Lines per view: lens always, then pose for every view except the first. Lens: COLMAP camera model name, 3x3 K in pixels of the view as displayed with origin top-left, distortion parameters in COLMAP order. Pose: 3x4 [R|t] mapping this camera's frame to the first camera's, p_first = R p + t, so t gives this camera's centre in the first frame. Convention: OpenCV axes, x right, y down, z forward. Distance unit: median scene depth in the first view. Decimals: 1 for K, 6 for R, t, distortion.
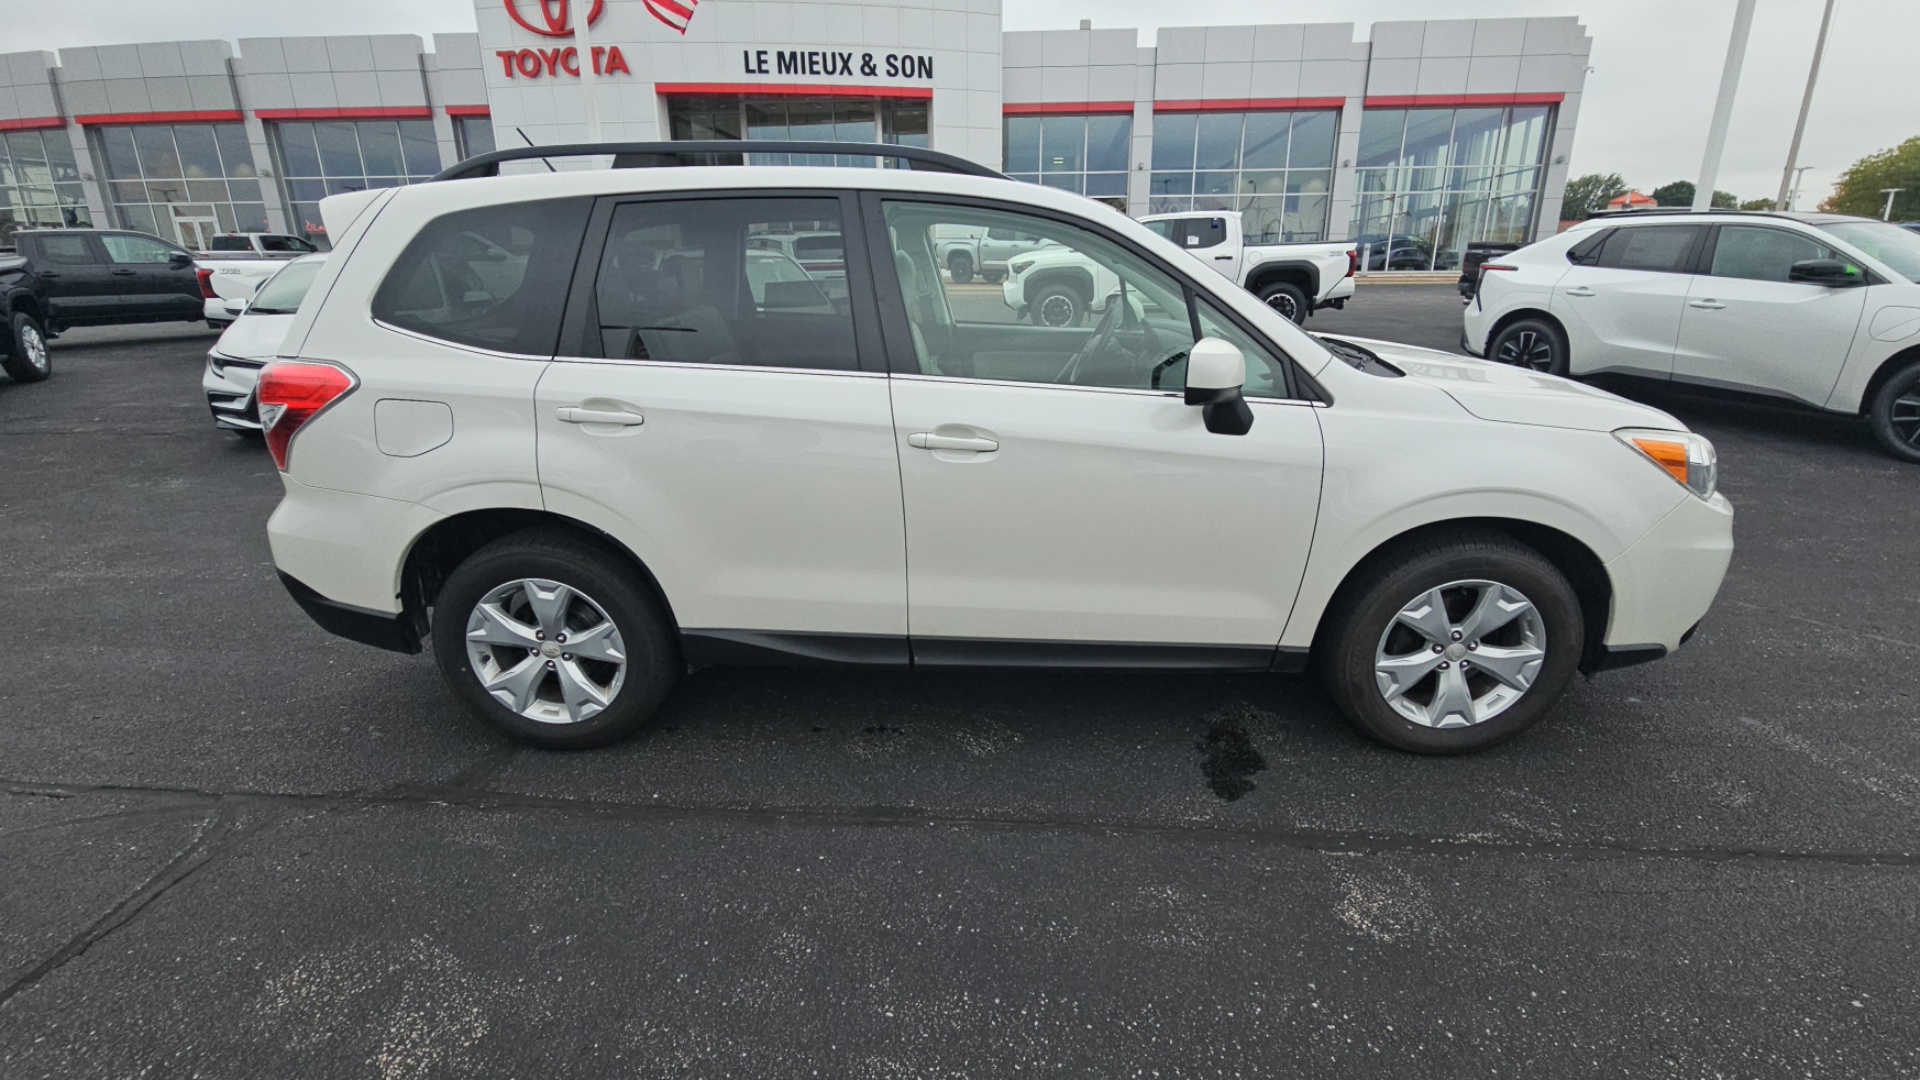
lens RADIAL K [[858.8, 0, 977.3], [0, 858.8, 537.1], [0, 0, 1]] dist [0.006652, -0.005976]
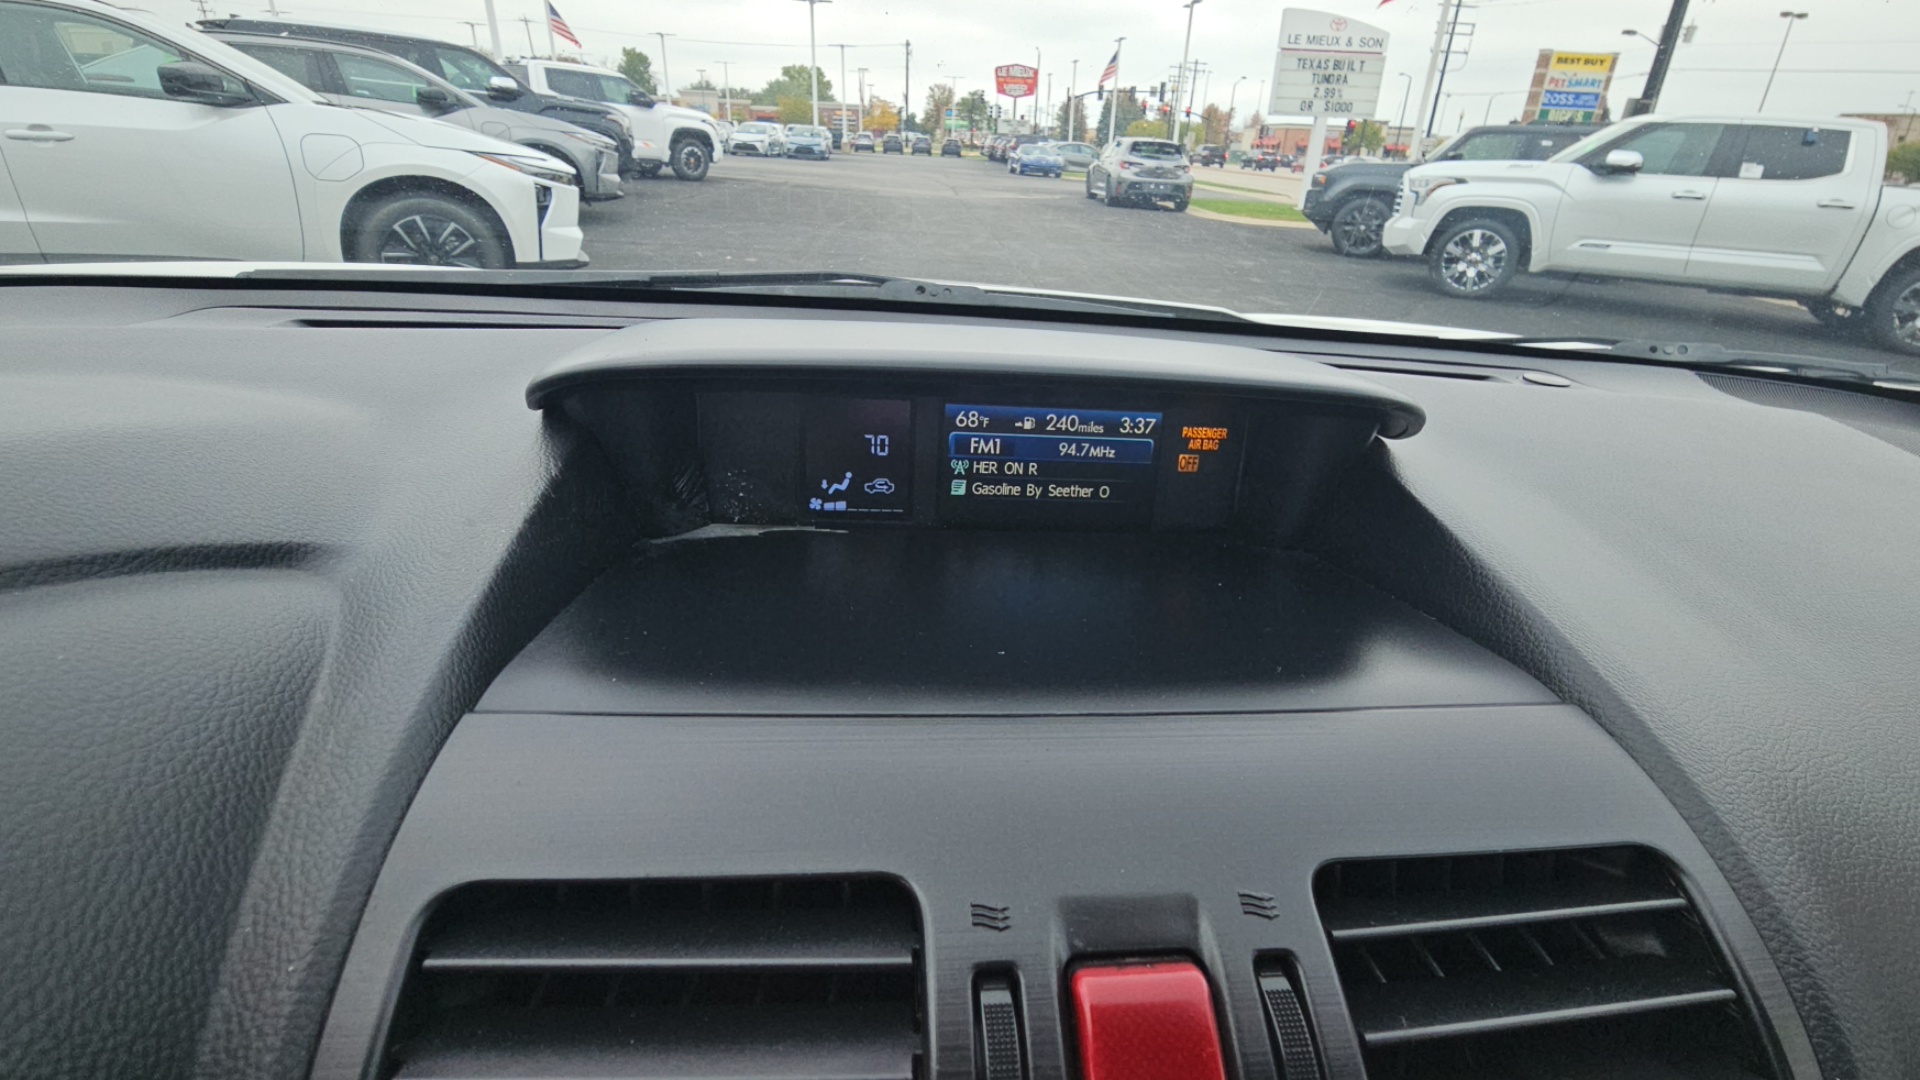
lens RADIAL K [[858.8, 0, 981.2], [0, 858.8, 552.9], [0, 0, 1]] dist [0.006652, -0.005976]
pose [[-0.149090, -0.427400, 0.891685, 0.020249], [0.254835, 0.854695, 0.452279, -0.026810], [-0.955422, 0.294663, -0.018510, 0.103255]]
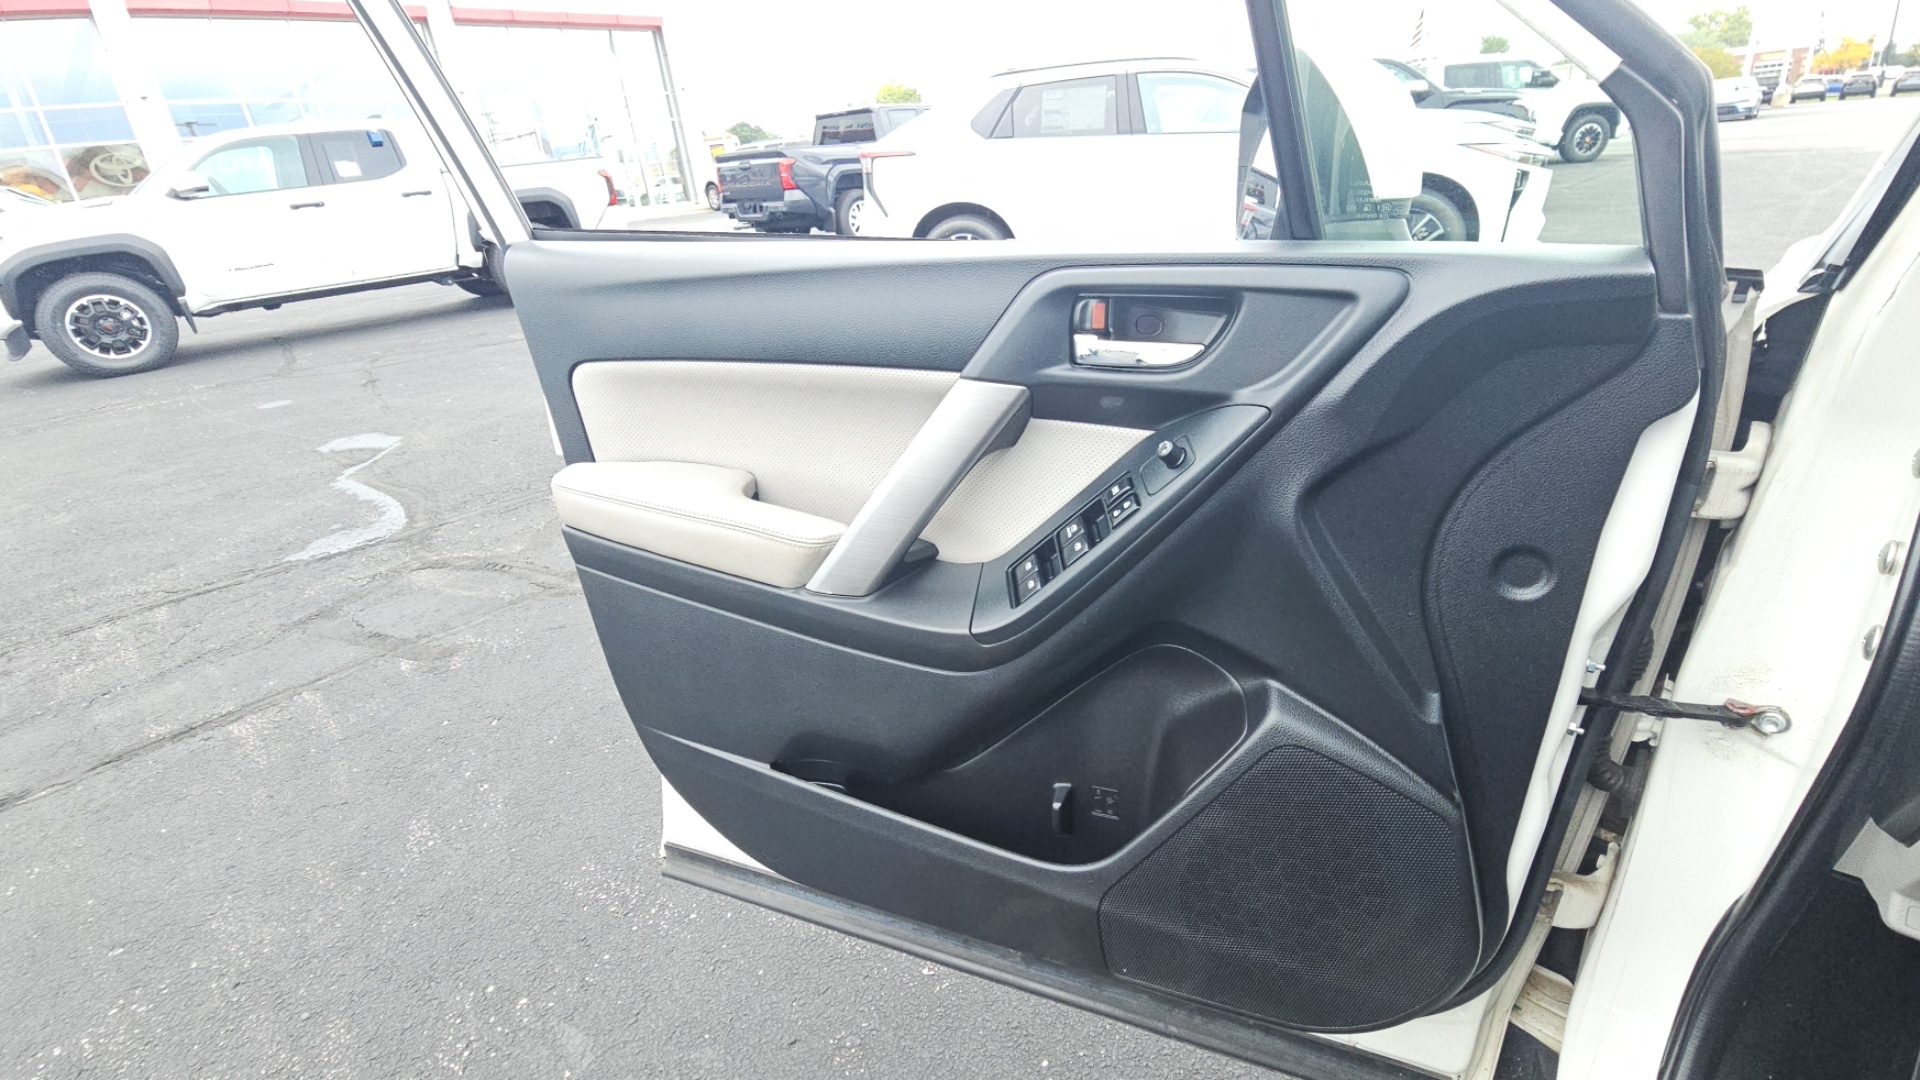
lens RADIAL K [[858.8, 0, 978.8], [0, 858.8, 543.5], [0, 0, 1]] dist [0.006652, -0.005976]
pose [[0.621002, -0.362311, 0.695045, 0.005754], [0.322534, 0.926318, 0.194694, -0.034002], [-0.714373, 0.103271, 0.692103, 0.129802]]
